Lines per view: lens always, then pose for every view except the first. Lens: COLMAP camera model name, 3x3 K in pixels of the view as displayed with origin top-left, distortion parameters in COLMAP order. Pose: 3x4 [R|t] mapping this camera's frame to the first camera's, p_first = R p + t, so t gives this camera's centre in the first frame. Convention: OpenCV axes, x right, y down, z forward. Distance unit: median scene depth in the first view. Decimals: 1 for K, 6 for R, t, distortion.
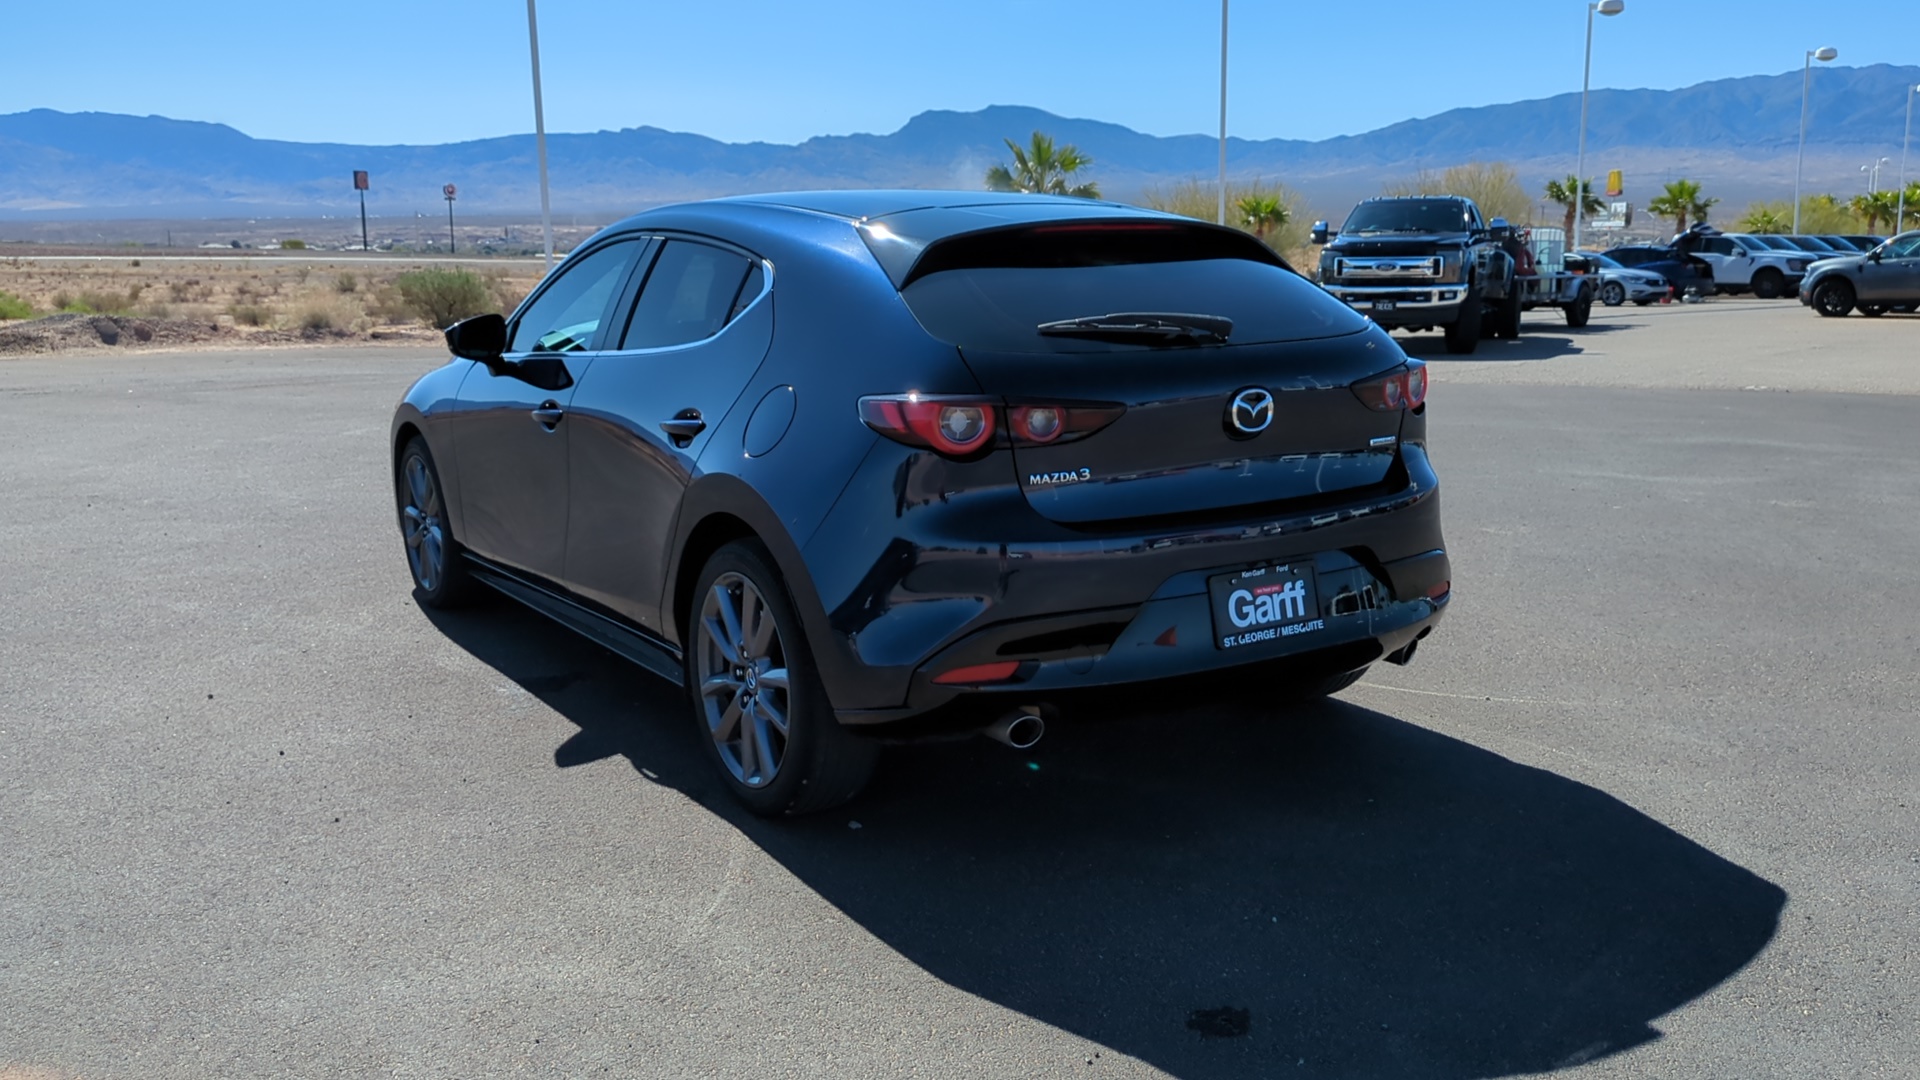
lens RADIAL K [[1649.3, 0, 972.3], [0, 1649.3, 522.2], [0, 0, 1]] dist [0.054850, -0.072018]
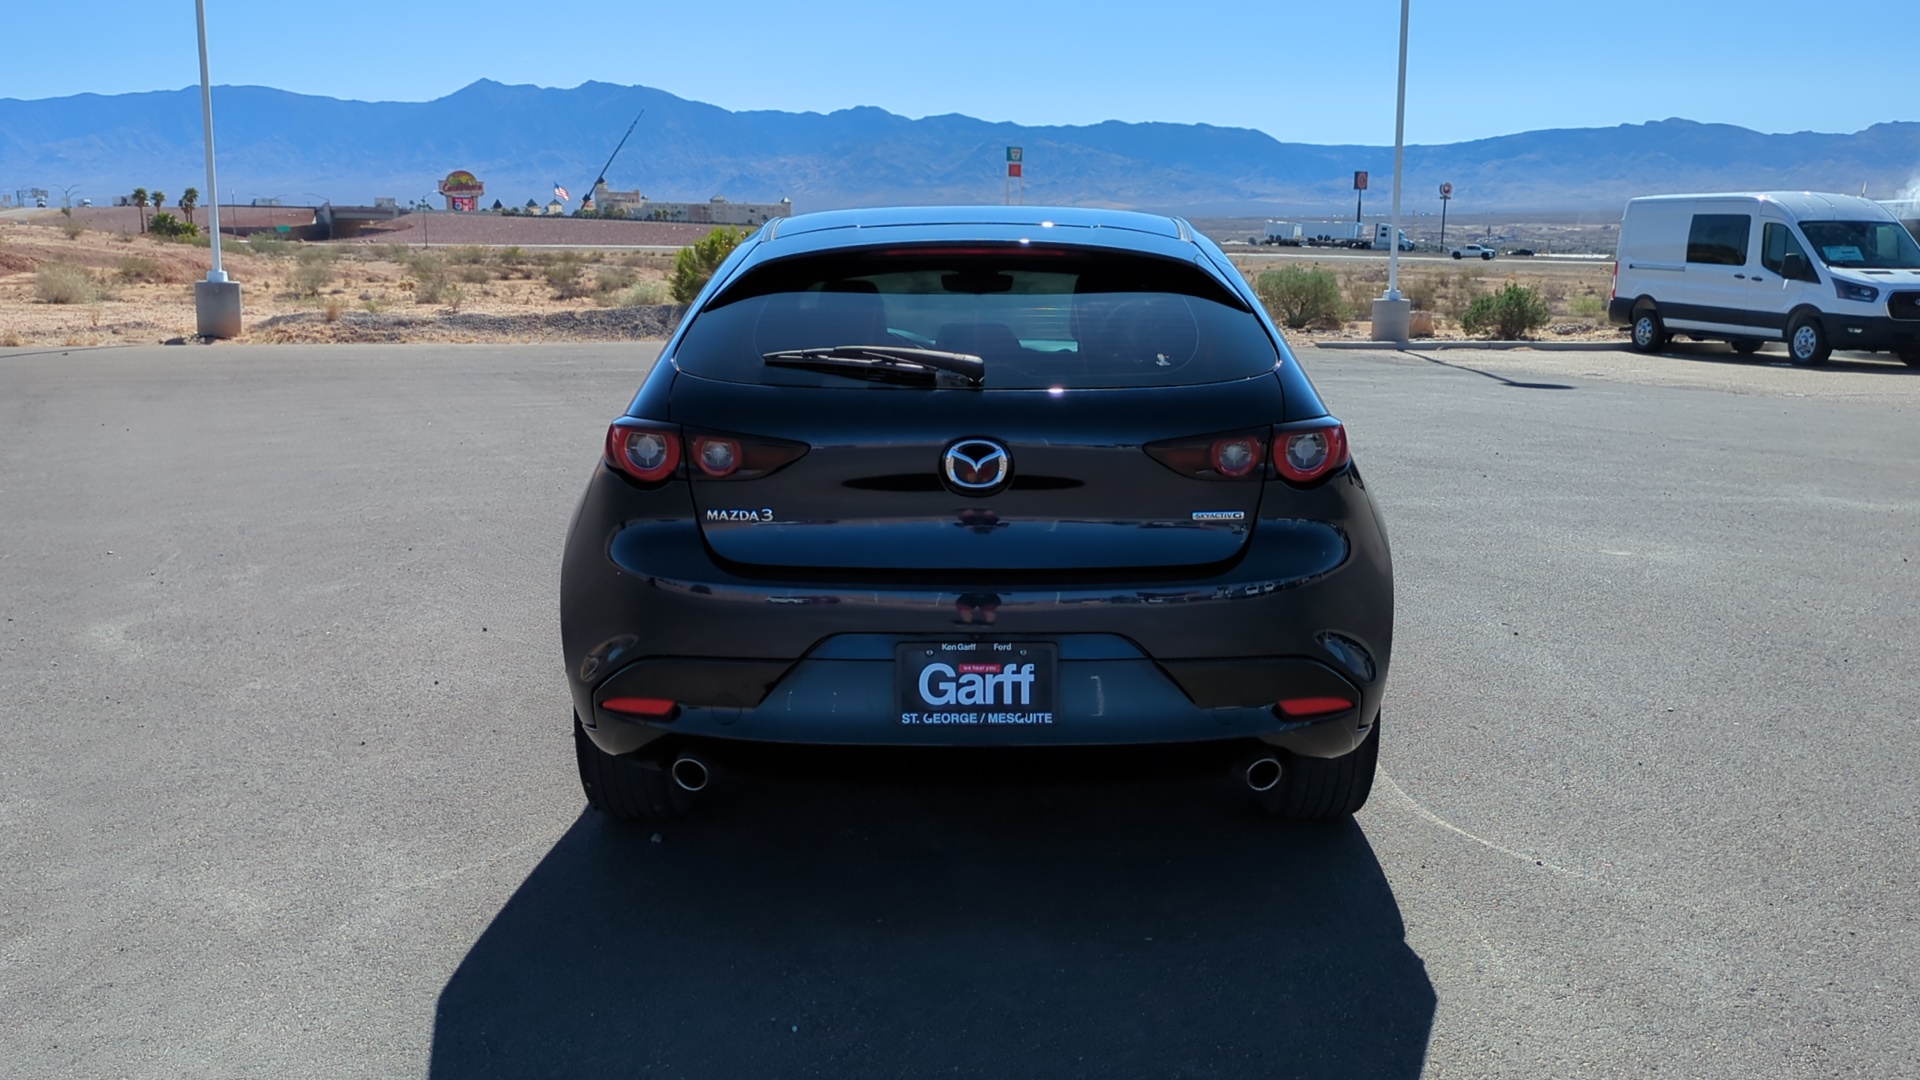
lens RADIAL K [[1649.3, 0, 988.8], [0, 1649.3, 523.6], [0, 0, 1]] dist [0.054850, -0.072018]
pose [[0.836663, 0.105156, -0.537528, 0.639120], [-0.104057, 0.994040, 0.032498, -0.063832], [0.537742, 0.028744, 0.842619, 0.258486]]
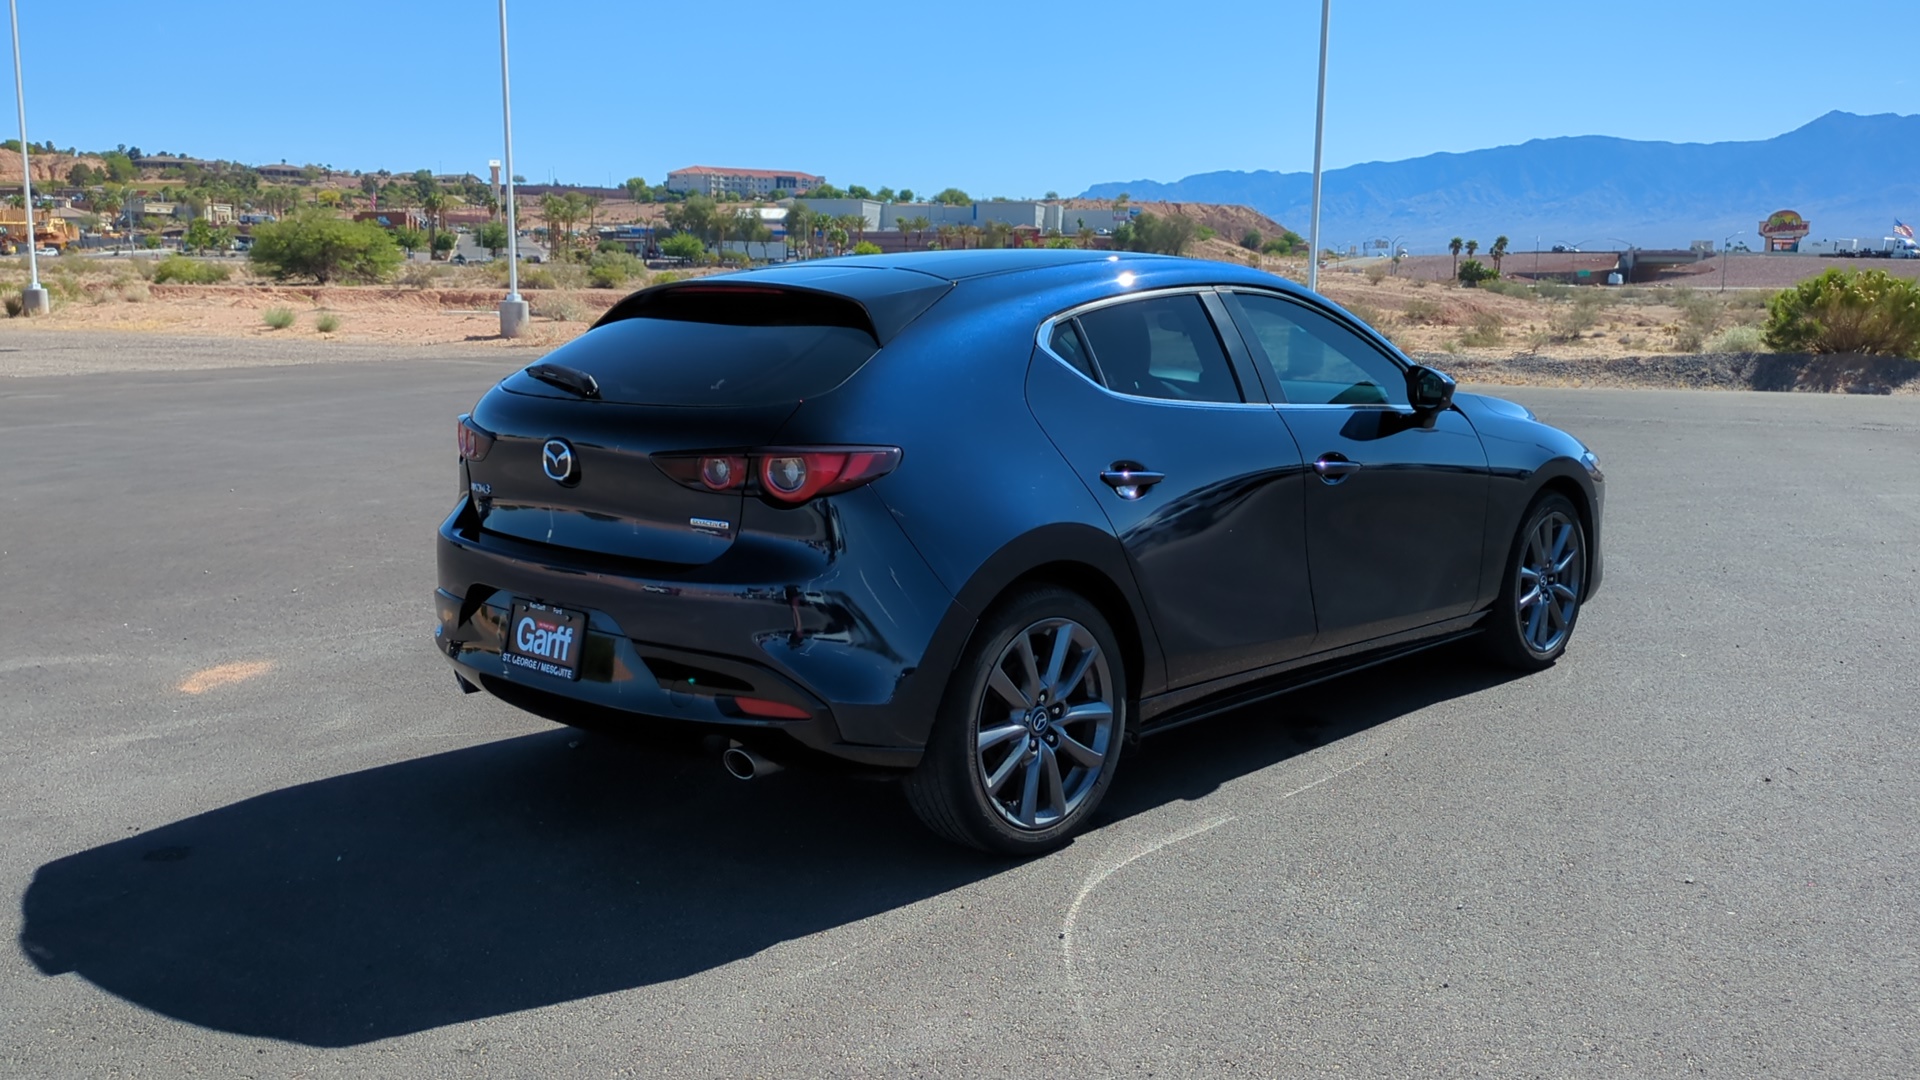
lens RADIAL K [[1649.3, 0, 979.5], [0, 1649.3, 547.4], [0, 0, 1]] dist [0.054850, -0.072018]
pose [[0.236656, 0.164638, -0.957543, 1.253909], [-0.167773, 0.977659, 0.126632, -0.190613], [0.956998, 0.130681, 0.258991, 0.972976]]
